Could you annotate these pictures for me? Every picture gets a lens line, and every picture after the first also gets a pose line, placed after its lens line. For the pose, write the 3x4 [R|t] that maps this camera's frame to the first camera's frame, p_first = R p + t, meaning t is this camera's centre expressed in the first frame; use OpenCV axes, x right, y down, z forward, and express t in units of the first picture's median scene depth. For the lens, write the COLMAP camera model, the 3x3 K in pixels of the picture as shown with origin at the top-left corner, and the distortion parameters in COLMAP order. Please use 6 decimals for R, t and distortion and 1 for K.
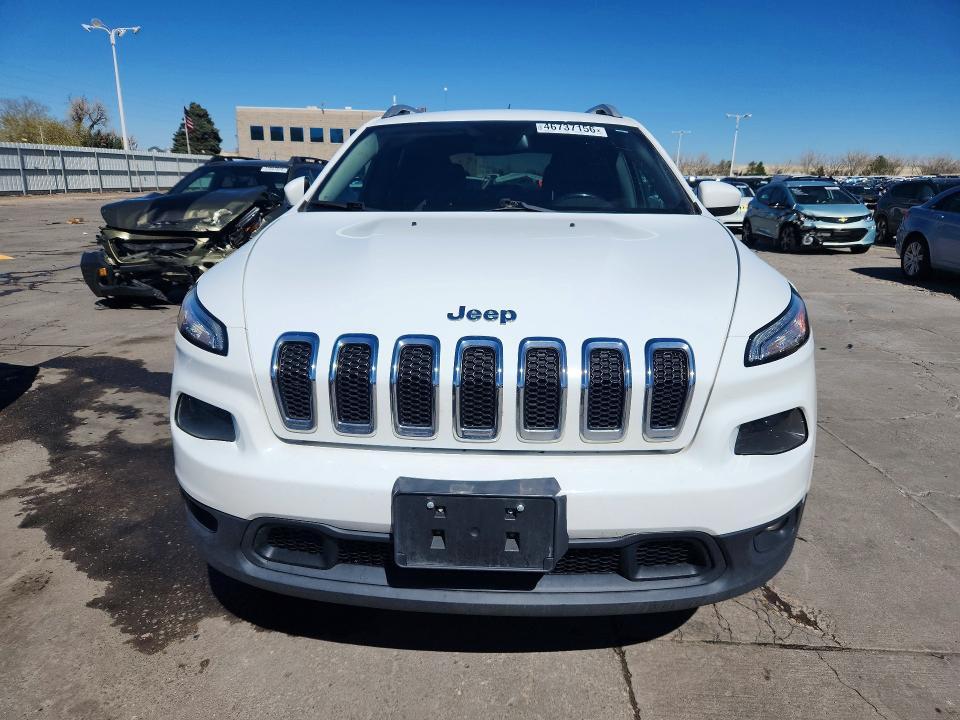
lens RADIAL K [[668.2, 0, 480.0], [0, 668.2, 360.0], [0, 0, 1]] dist [0.075524, -0.067681]
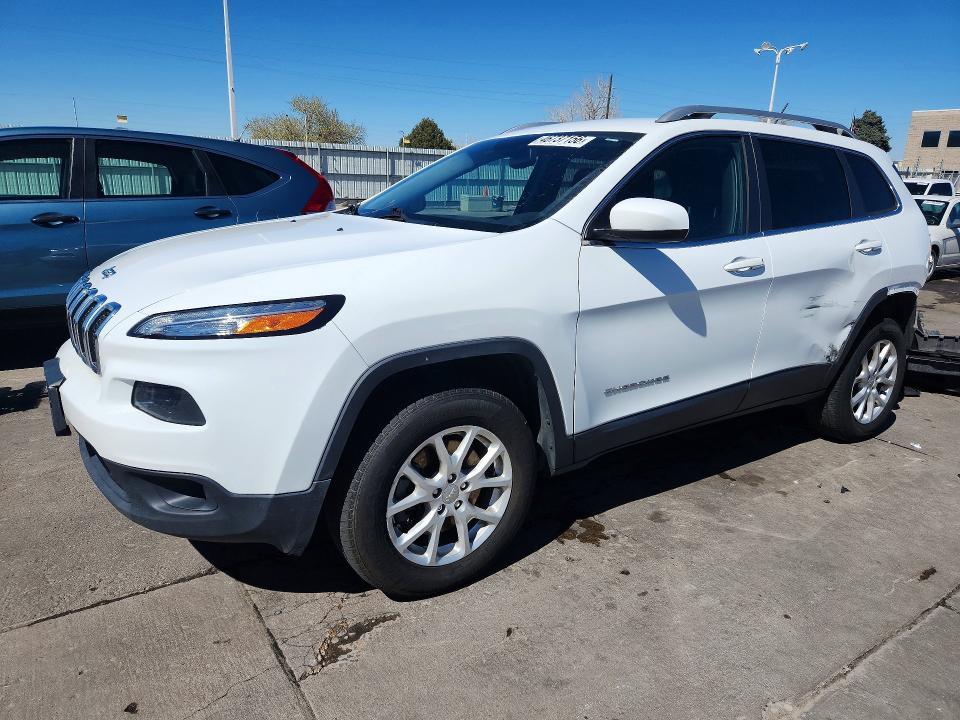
lens RADIAL K [[668.2, 0, 480.0], [0, 668.2, 360.0], [0, 0, 1]] dist [0.075524, -0.067681]
pose [[0.574798, 0.214351, -0.789722, 0.129305], [-0.226827, 0.969000, 0.097917, -0.016205], [0.786229, 0.122848, 0.605601, 0.055011]]
